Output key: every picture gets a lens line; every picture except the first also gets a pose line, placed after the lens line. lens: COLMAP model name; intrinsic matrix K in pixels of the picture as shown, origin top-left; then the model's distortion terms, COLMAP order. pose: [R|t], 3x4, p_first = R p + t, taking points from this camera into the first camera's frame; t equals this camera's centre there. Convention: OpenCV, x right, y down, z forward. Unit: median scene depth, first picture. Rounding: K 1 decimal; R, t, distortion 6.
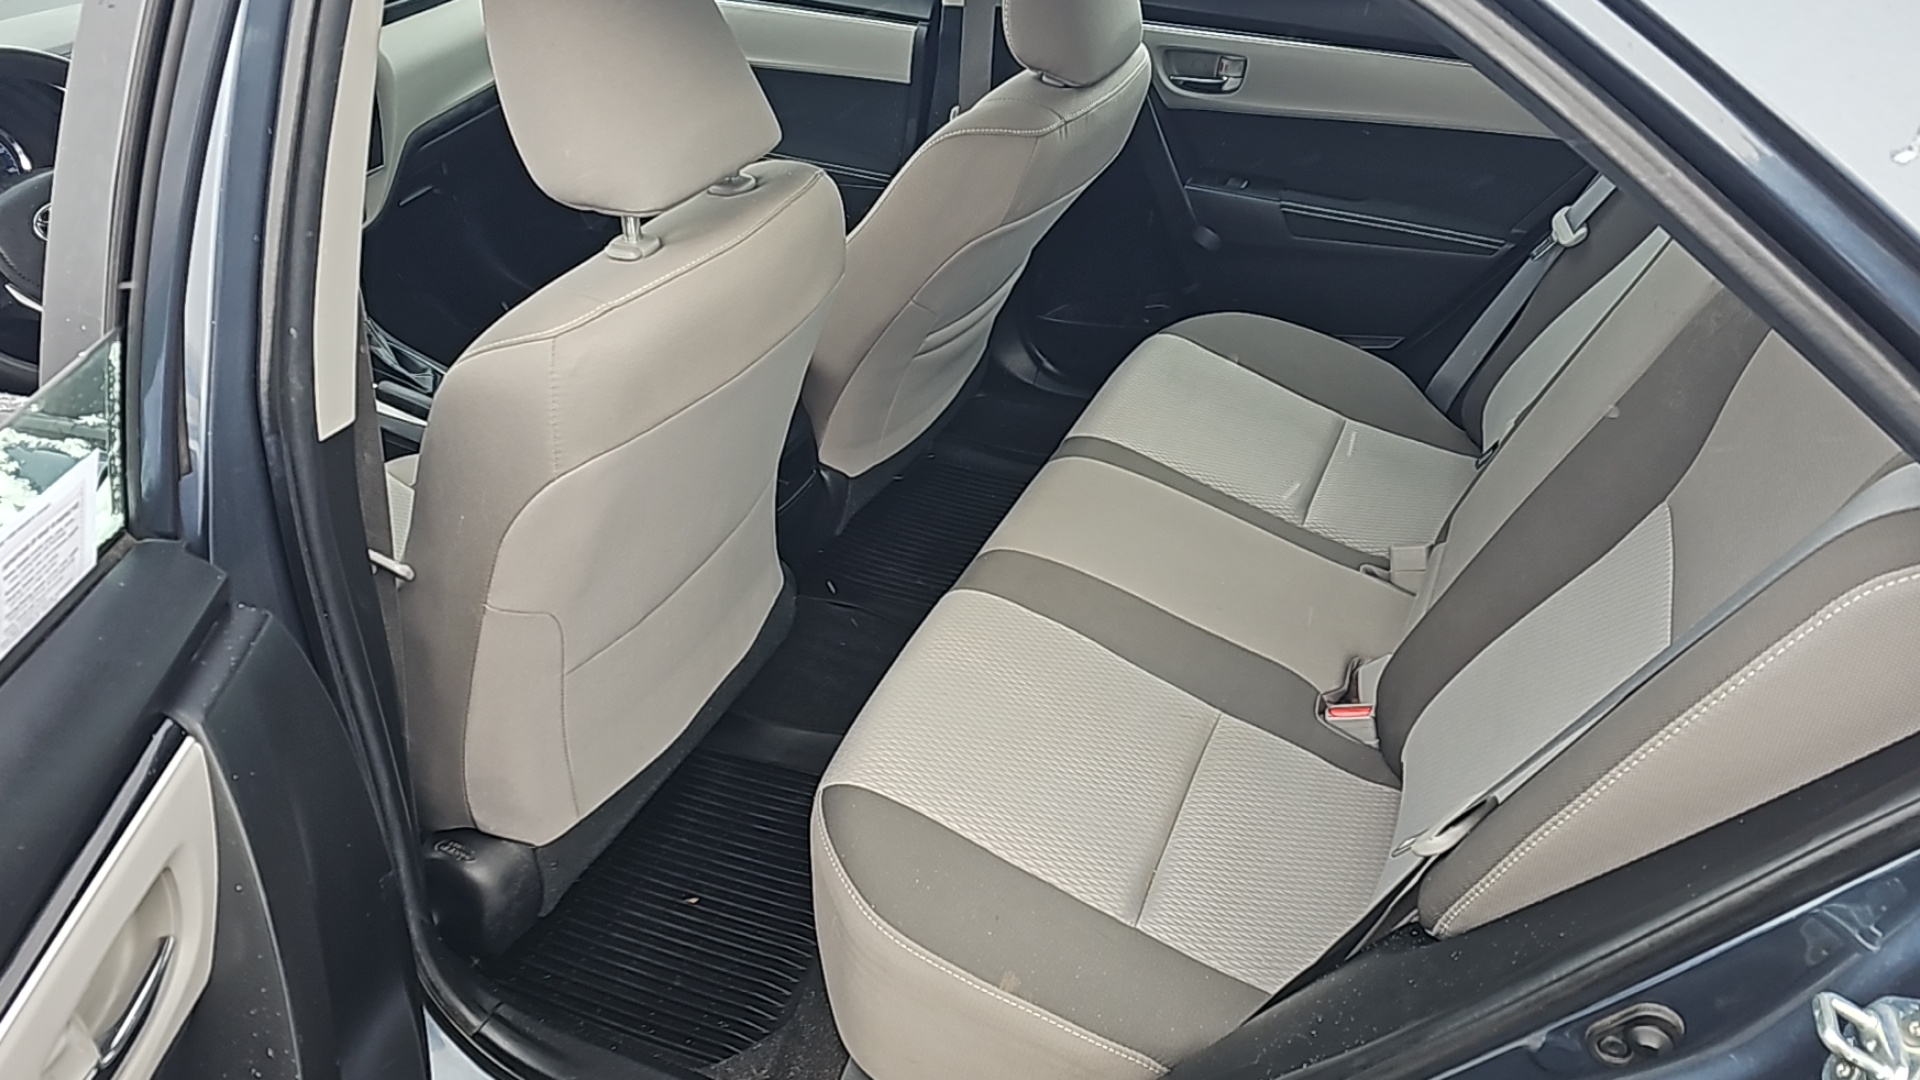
lens RADIAL K [[1367.5, 0, 946.5], [0, 1367.5, 547.0], [0, 0, 1]] dist [0.082160, -0.062325]
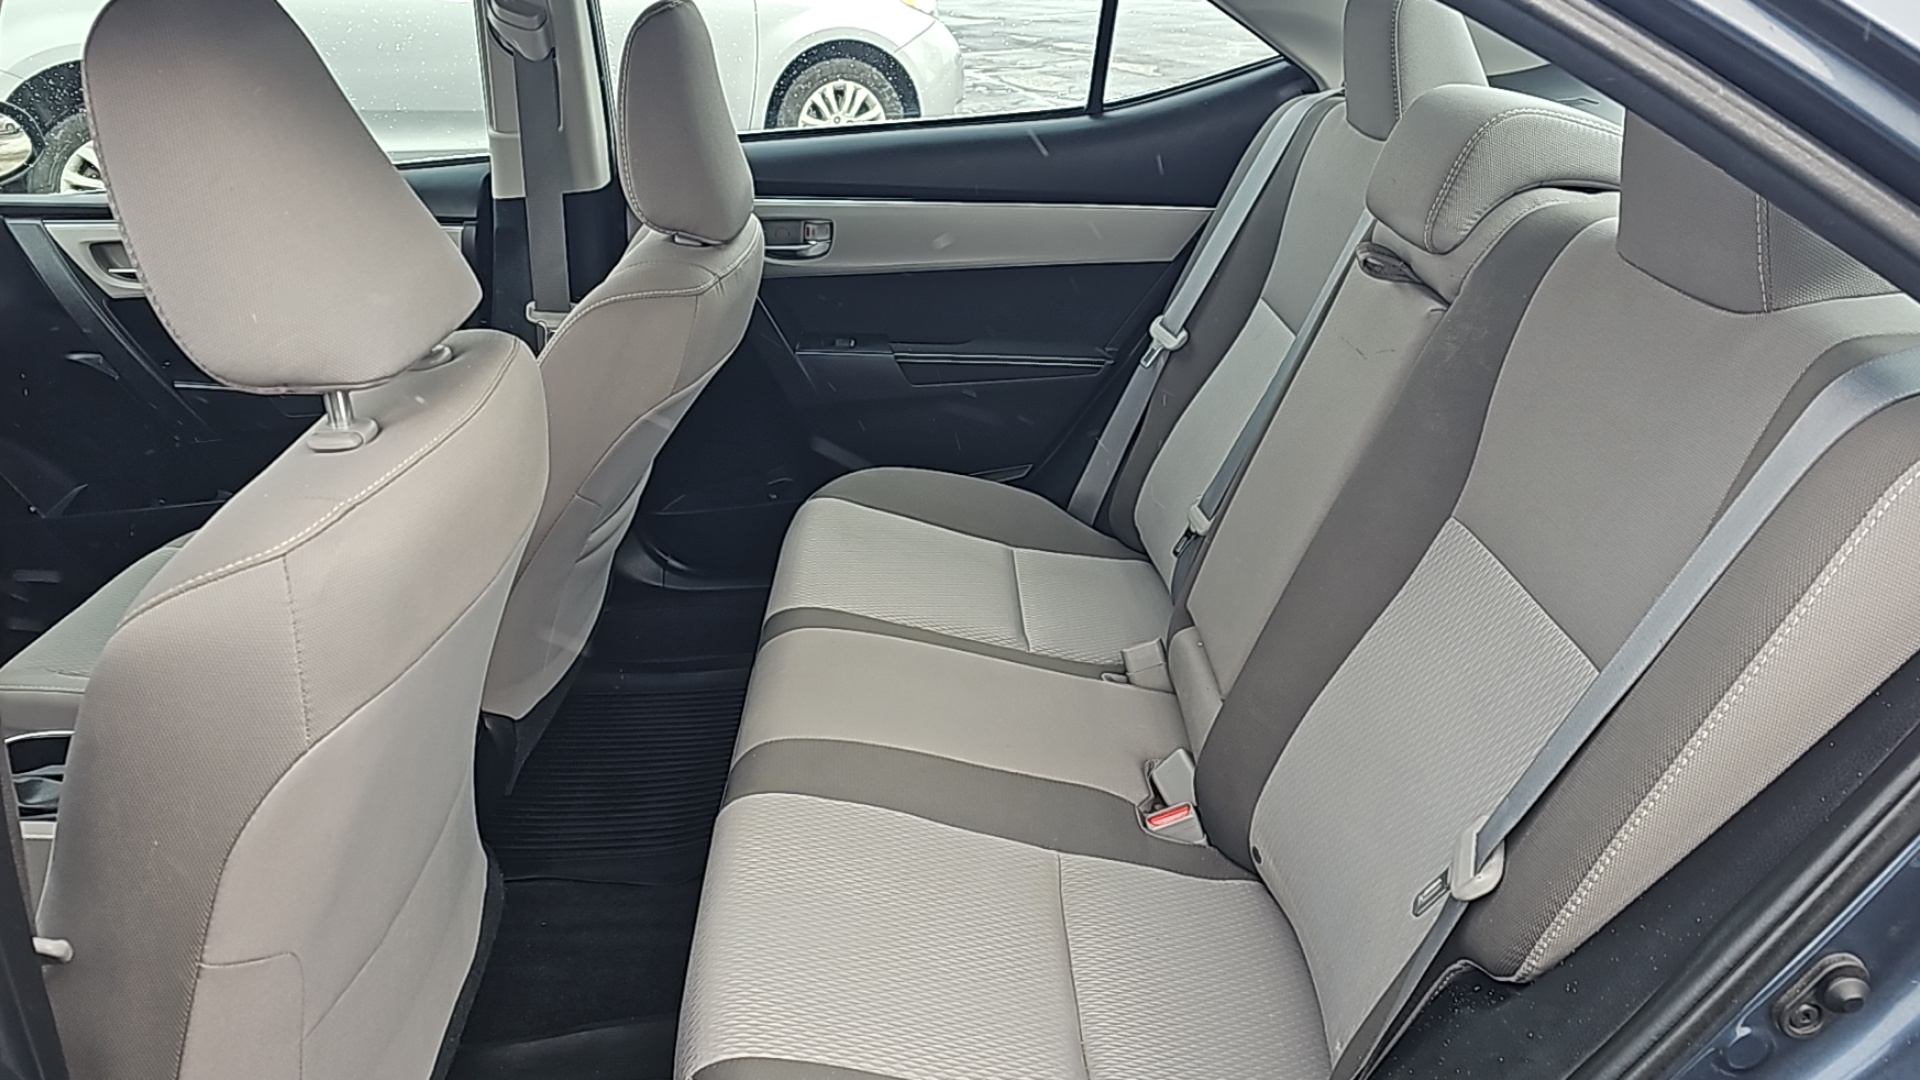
lens RADIAL K [[1367.5, 0, 963.7], [0, 1367.5, 538.9], [0, 0, 1]] dist [0.082160, -0.062325]
pose [[0.902574, -0.184345, 0.389071, -0.156393], [0.246292, 0.962300, -0.115406, 0.008610], [-0.353128, 0.199988, 0.913950, 0.126676]]
